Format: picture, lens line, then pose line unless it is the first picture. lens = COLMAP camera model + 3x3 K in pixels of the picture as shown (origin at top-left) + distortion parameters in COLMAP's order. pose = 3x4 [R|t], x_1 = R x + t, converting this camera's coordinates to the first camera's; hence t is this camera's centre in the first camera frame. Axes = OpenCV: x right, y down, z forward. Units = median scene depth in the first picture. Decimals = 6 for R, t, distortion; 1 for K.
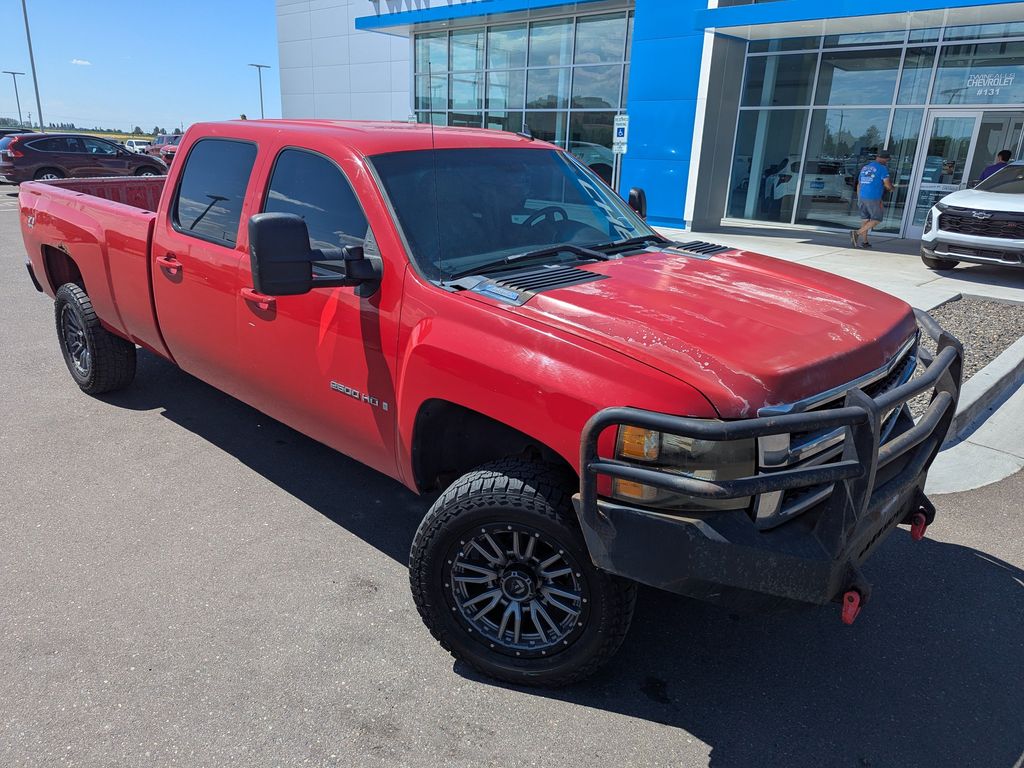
lens RADIAL K [[747.6, 0, 502.3], [0, 747.6, 388.2], [0, 0, 1]] dist [0.035910, -0.033049]
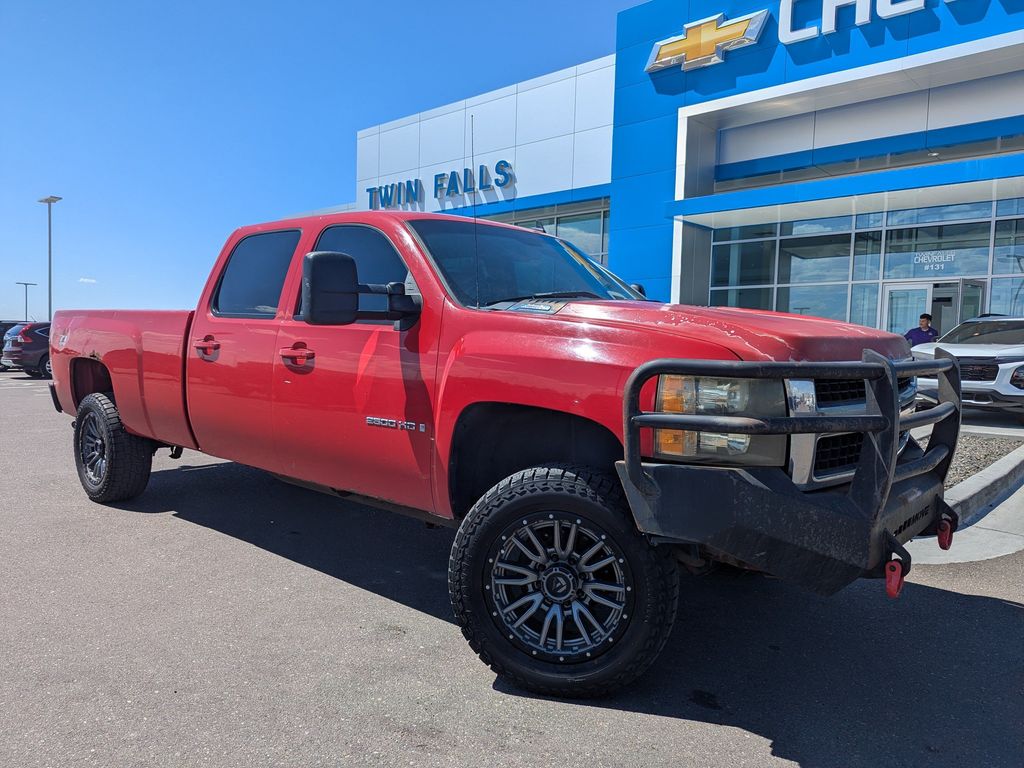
lens RADIAL K [[747.6, 0, 502.3], [0, 747.6, 388.2], [0, 0, 1]] dist [0.035910, -0.033049]
pose [[0.999668, -0.011058, 0.023274, -0.072210], [0.016700, 0.965912, -0.258331, 0.256466], [-0.019624, 0.258633, 0.965776, -0.028497]]
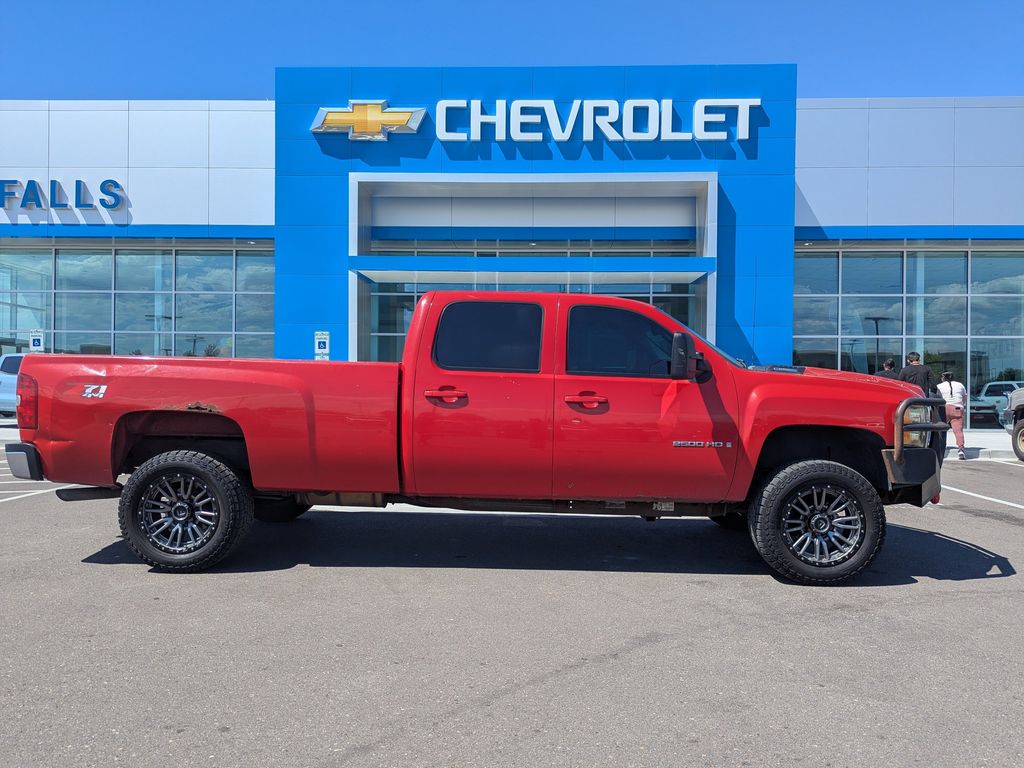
lens RADIAL K [[734.8, 0, 535.5], [0, 734.8, 384.2], [0, 0, 1]] dist [0.043290, -0.002101]
pose [[0.735507, -0.017313, 0.677296, -1.679088], [0.224382, 0.949483, -0.219396, 0.169112], [-0.639283, 0.313340, 0.702236, 0.082372]]
